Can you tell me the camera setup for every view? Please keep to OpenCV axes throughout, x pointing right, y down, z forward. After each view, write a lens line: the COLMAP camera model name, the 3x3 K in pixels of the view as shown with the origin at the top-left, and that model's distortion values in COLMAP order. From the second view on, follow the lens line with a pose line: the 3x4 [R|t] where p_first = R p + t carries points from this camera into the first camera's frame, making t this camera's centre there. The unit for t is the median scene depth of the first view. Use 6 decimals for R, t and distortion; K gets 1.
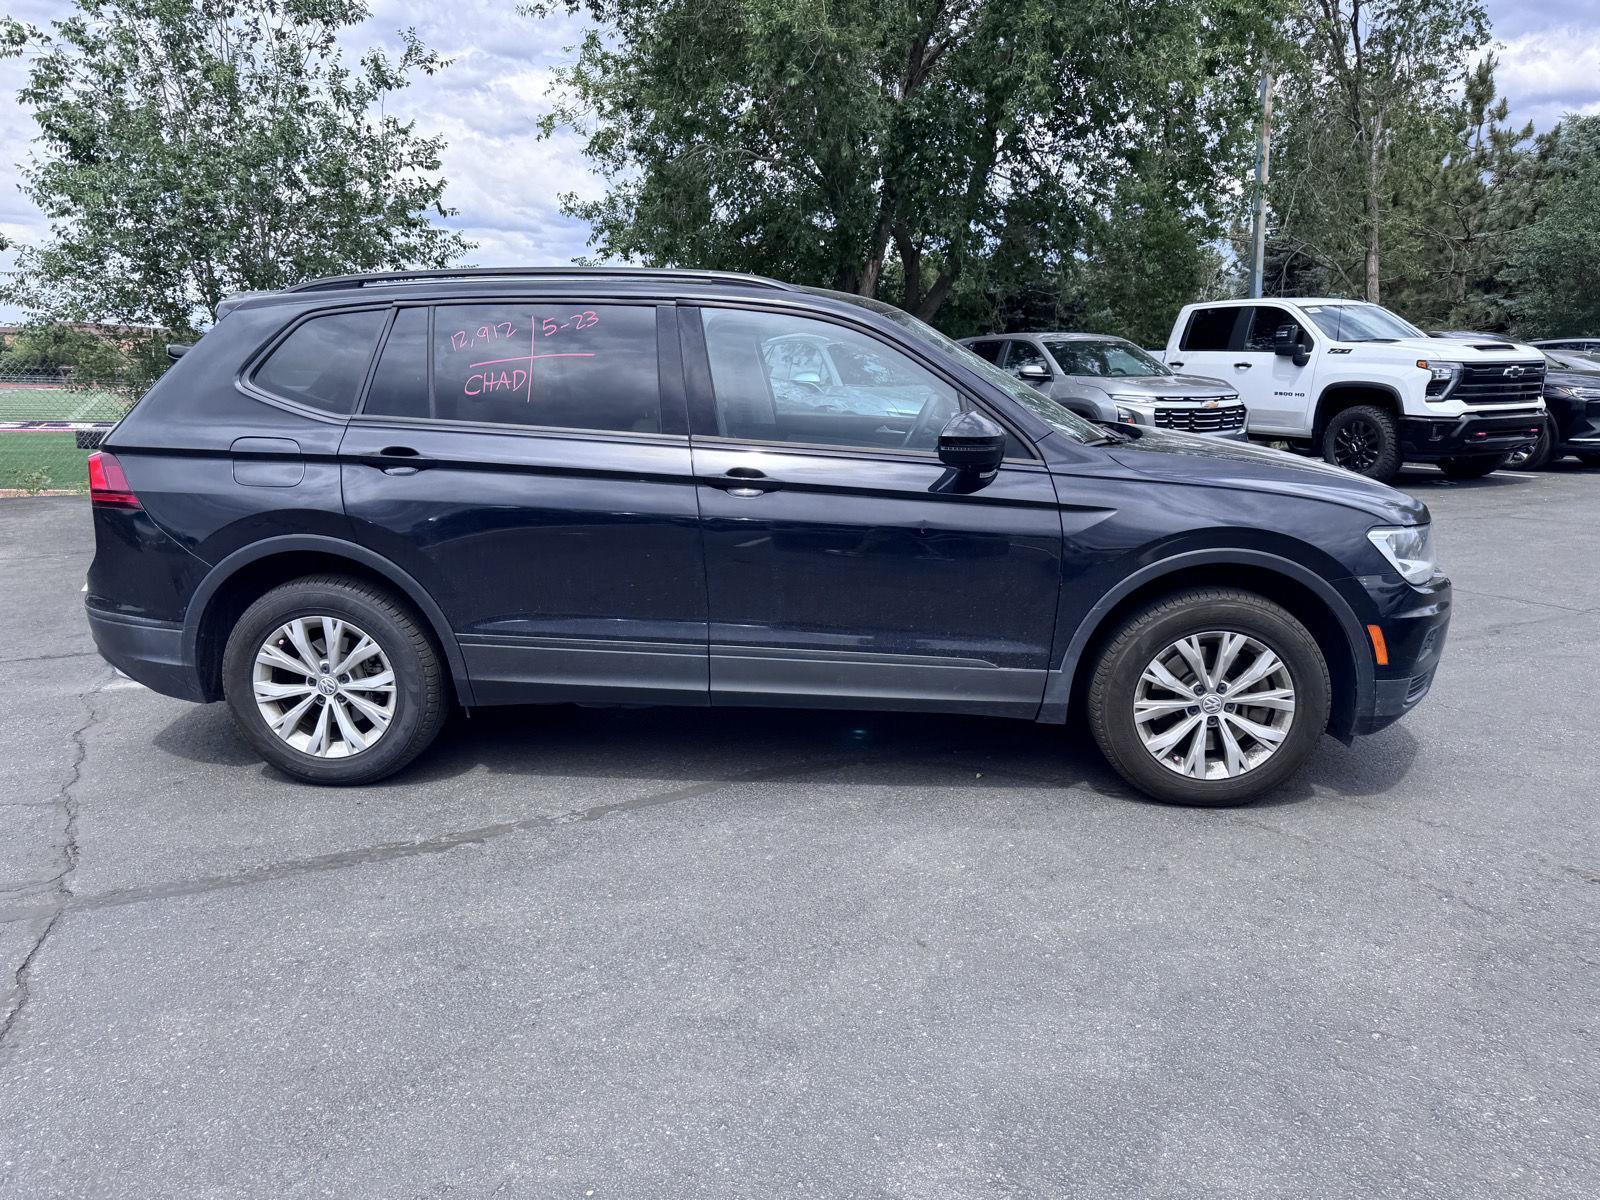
lens RADIAL K [[1191.0, 0, 778.9], [0, 1191.0, 596.0], [0, 0, 1]] dist [0.021395, -0.005382]
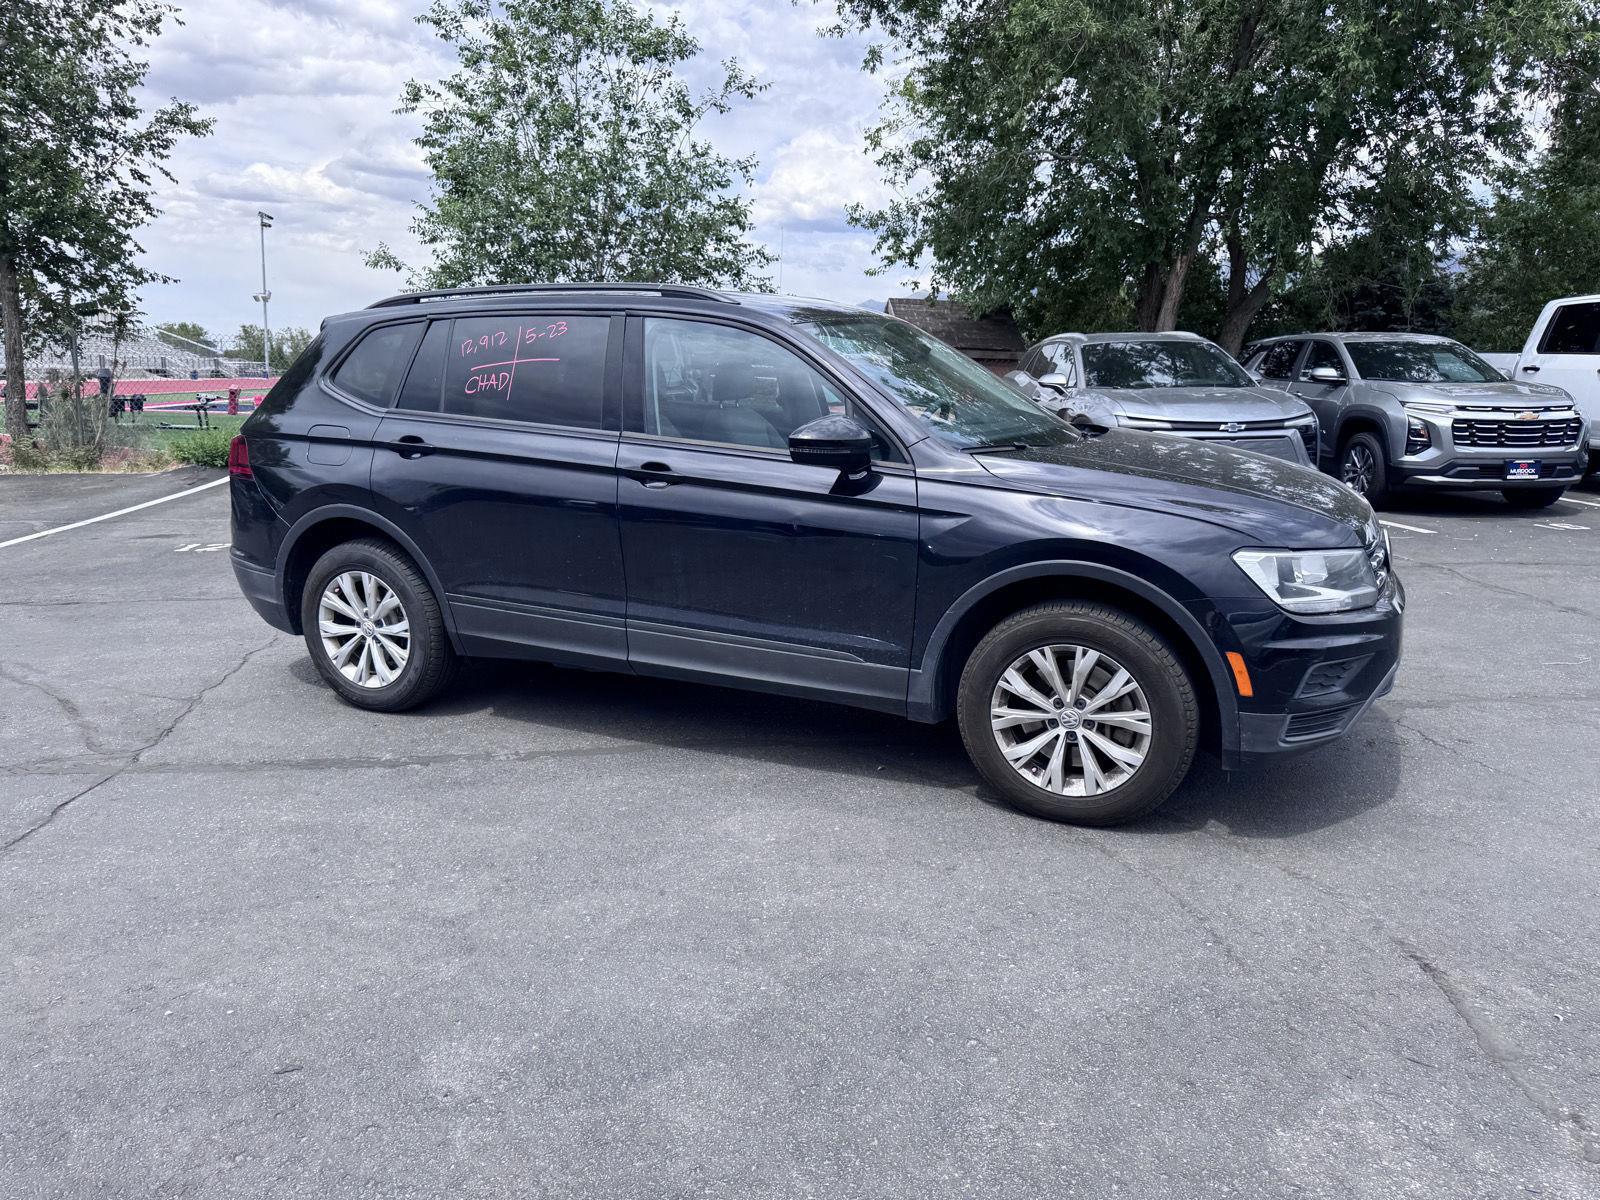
lens RADIAL K [[1168.7, 0, 752.6], [0, 1168.7, 599.9], [0, 0, 1]] dist [0.077363, -0.088113]
pose [[0.934196, 0.074887, -0.348811, 0.421641], [-0.073348, 0.997150, 0.017636, -0.004933], [0.349138, 0.009109, 0.937027, 0.000272]]
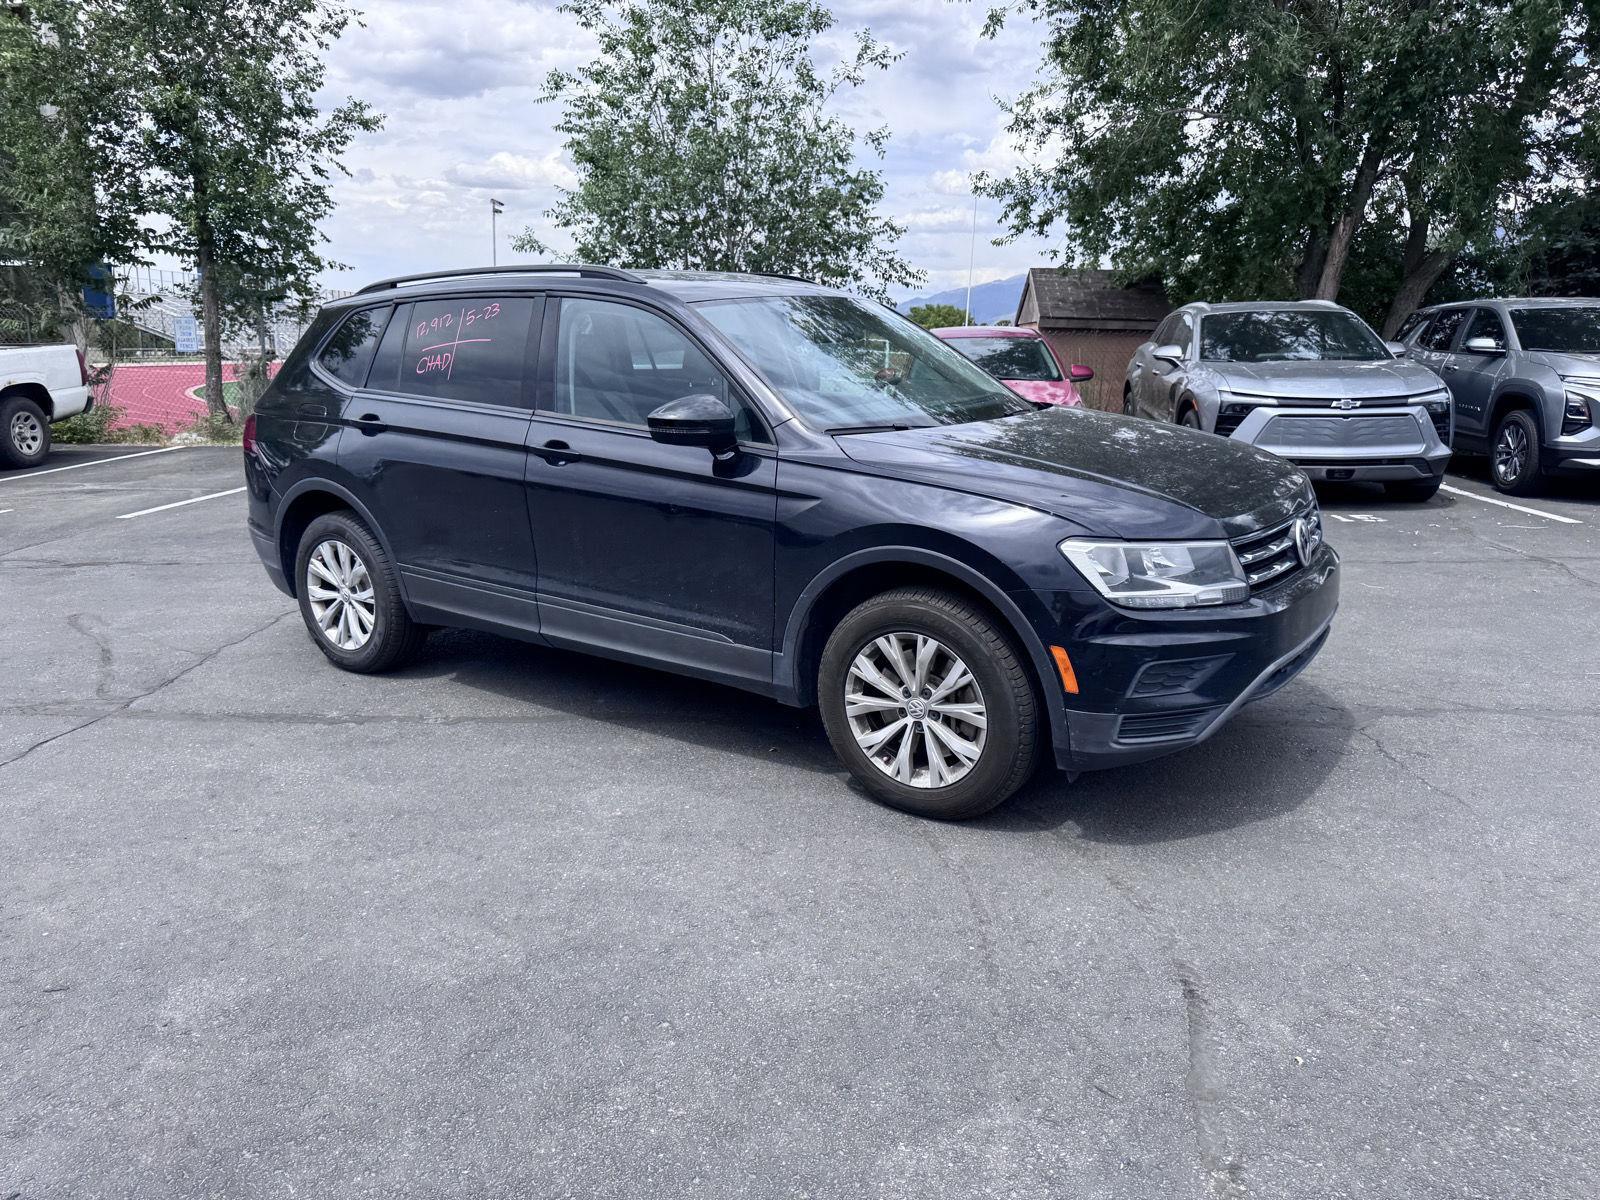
lens RADIAL K [[1165.2, 0, 747.7], [0, 1165.2, 602.3], [0, 0, 1]] dist [0.024503, -0.007104]
pose [[0.855181, 0.111224, -0.506256, 0.667891], [-0.095287, 0.993795, 0.057374, -0.033102], [0.509496, -0.000826, 0.860473, 0.118623]]
